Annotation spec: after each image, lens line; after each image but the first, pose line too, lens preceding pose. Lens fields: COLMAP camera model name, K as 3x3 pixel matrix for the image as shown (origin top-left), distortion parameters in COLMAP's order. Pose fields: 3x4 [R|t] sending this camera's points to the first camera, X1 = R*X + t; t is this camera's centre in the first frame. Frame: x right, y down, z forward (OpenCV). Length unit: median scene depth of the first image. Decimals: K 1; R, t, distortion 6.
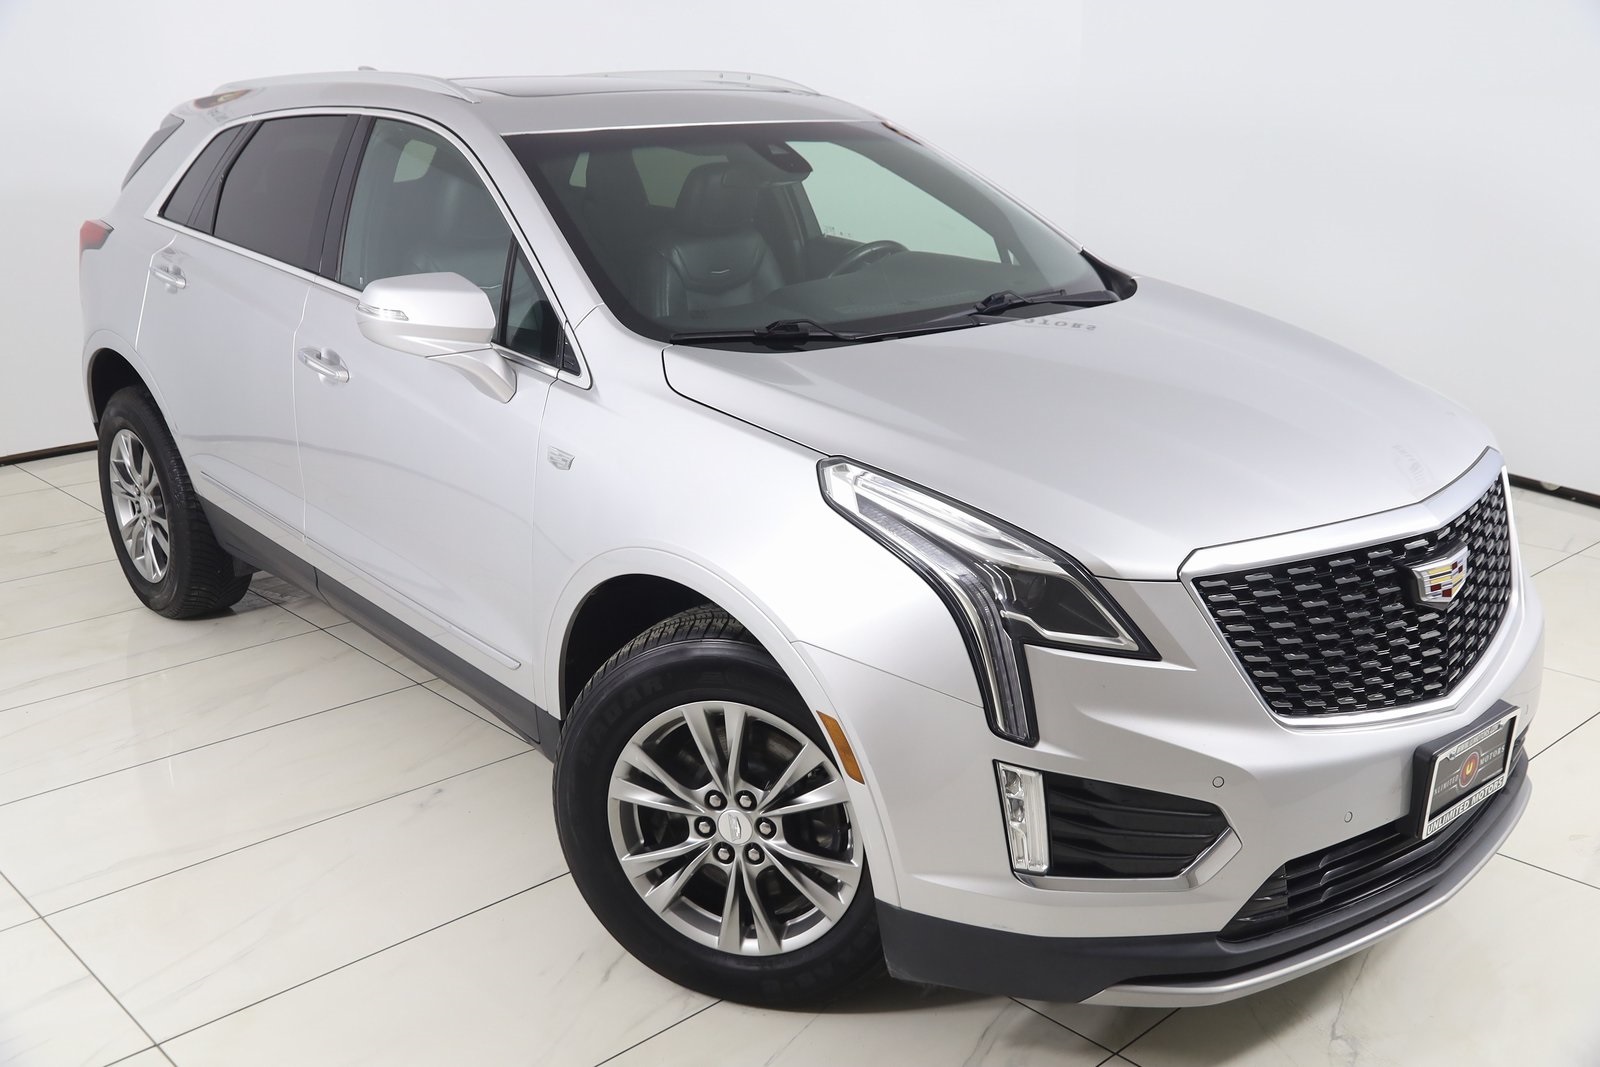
lens RADIAL K [[1478.3, 0, 800.0], [0, 1478.3, 533.5], [0, 0, 1]] dist [0.014037, 0.010533]
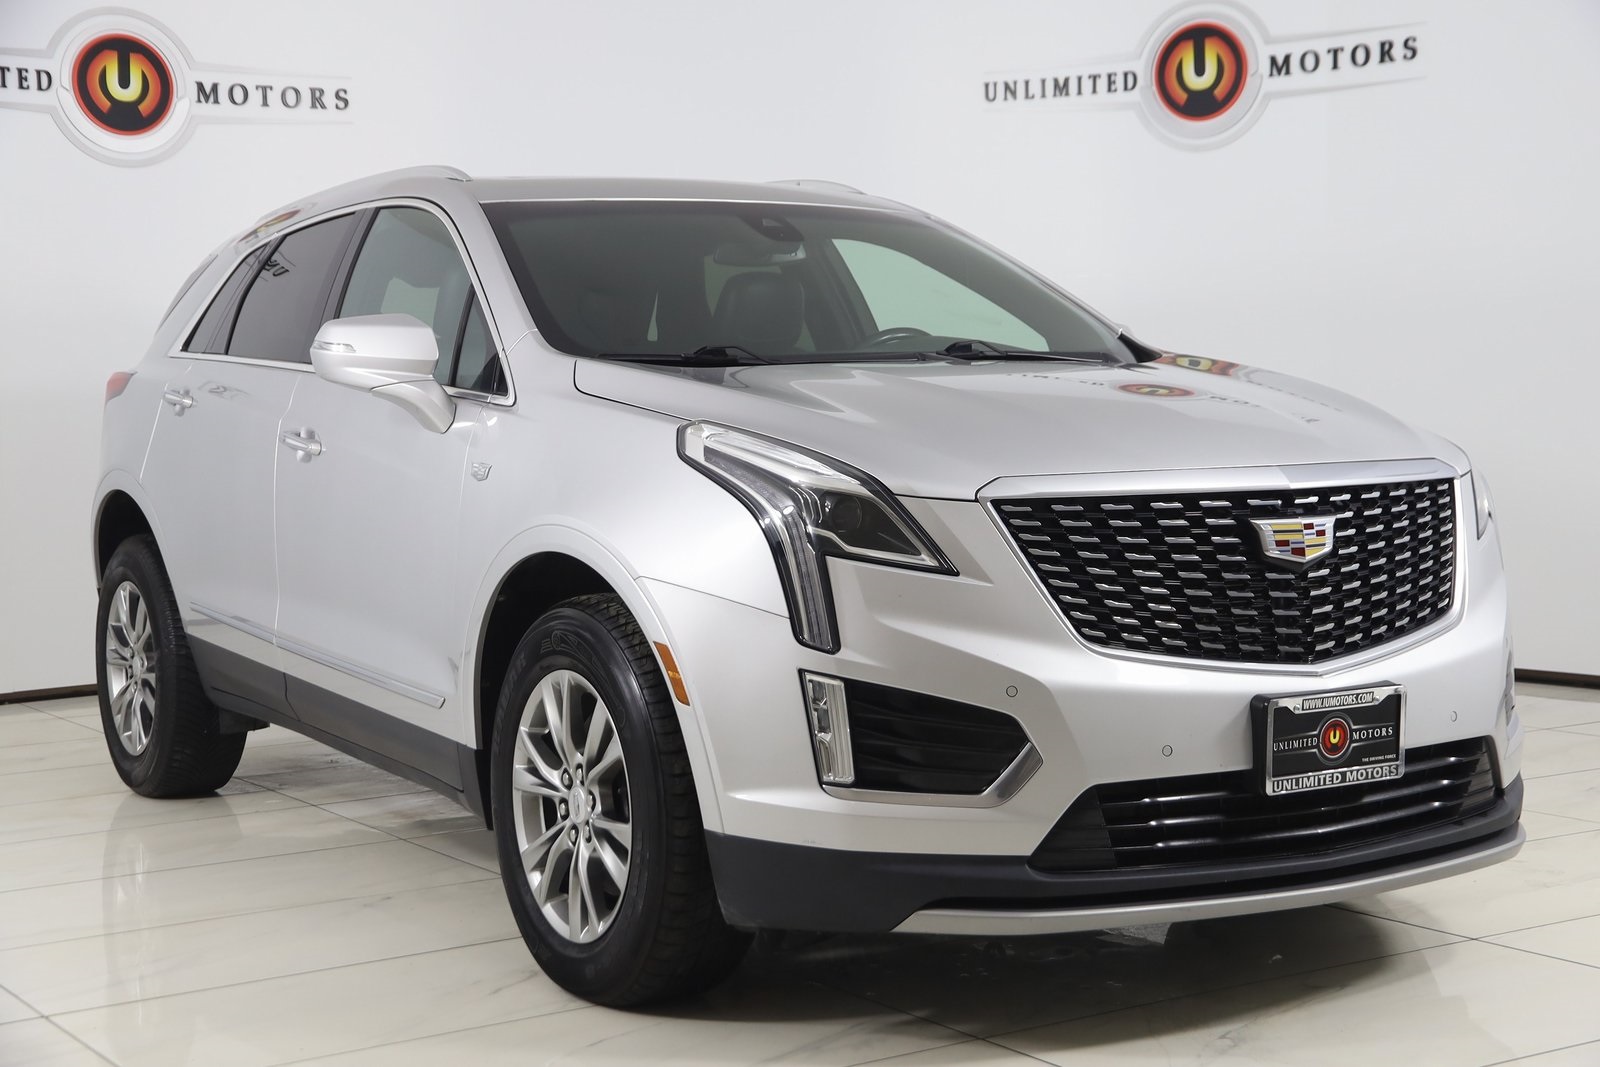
lens RADIAL K [[2273.7, 0, 800.0], [0, 2273.7, 533.5], [0, 0, 1]] dist [0.068848, 0.065124]
pose [[0.983741, -0.002975, -0.179570, 0.397329], [-0.038877, 0.972628, -0.229092, 0.404644], [0.175336, 0.232348, 0.956698, -0.535574]]
